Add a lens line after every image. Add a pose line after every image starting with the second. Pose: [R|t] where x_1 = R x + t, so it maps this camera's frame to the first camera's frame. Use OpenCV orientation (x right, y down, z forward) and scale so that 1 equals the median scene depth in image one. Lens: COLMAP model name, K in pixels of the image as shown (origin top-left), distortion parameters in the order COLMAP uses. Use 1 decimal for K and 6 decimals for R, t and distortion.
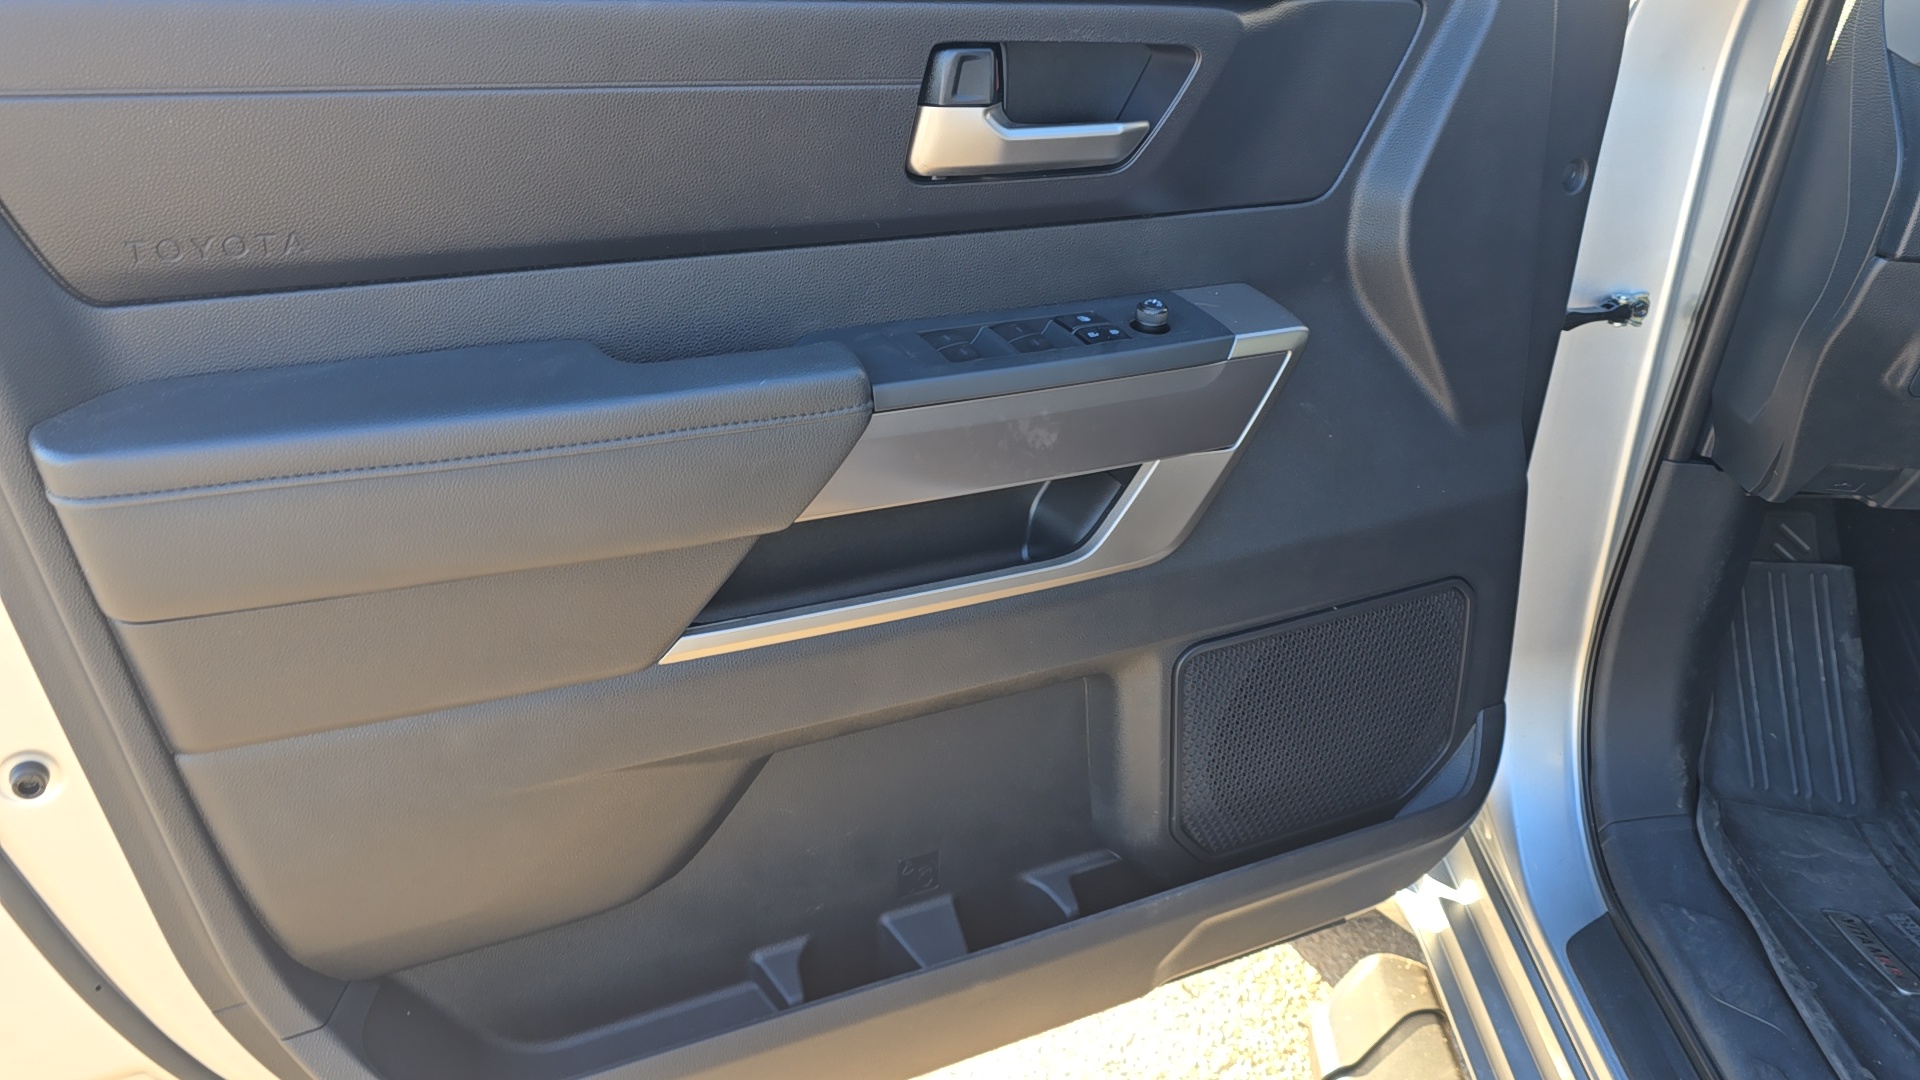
lens RADIAL K [[1609.9, 0, 962.4], [0, 1609.9, 551.0], [0, 0, 1]] dist [0.001424, -0.013856]
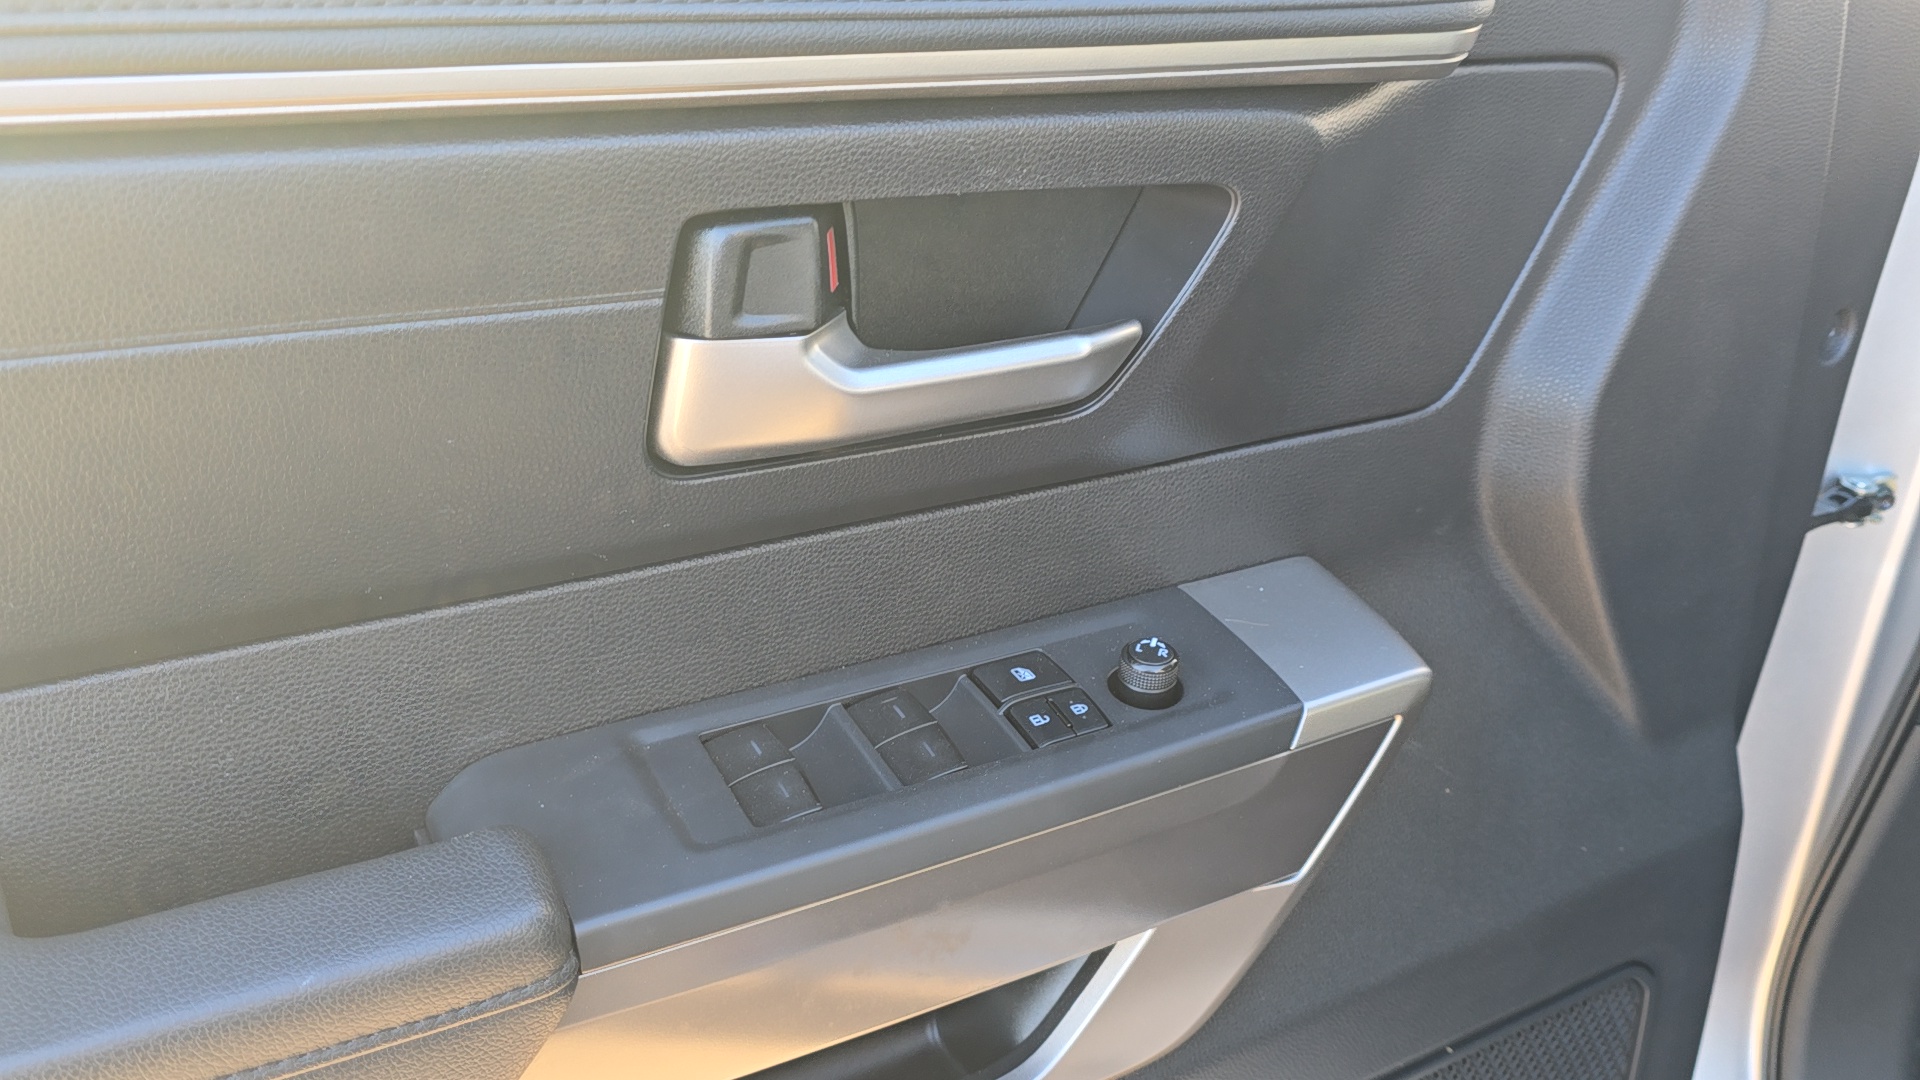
lens RADIAL K [[1609.9, 0, 971.1], [0, 1609.9, 535.0], [0, 0, 1]] dist [0.001424, -0.013856]
pose [[0.999917, -0.009339, 0.008834, 0.054080], [0.009239, 0.999894, 0.011270, -0.199308], [-0.008938, -0.011187, 0.999897, 0.464201]]
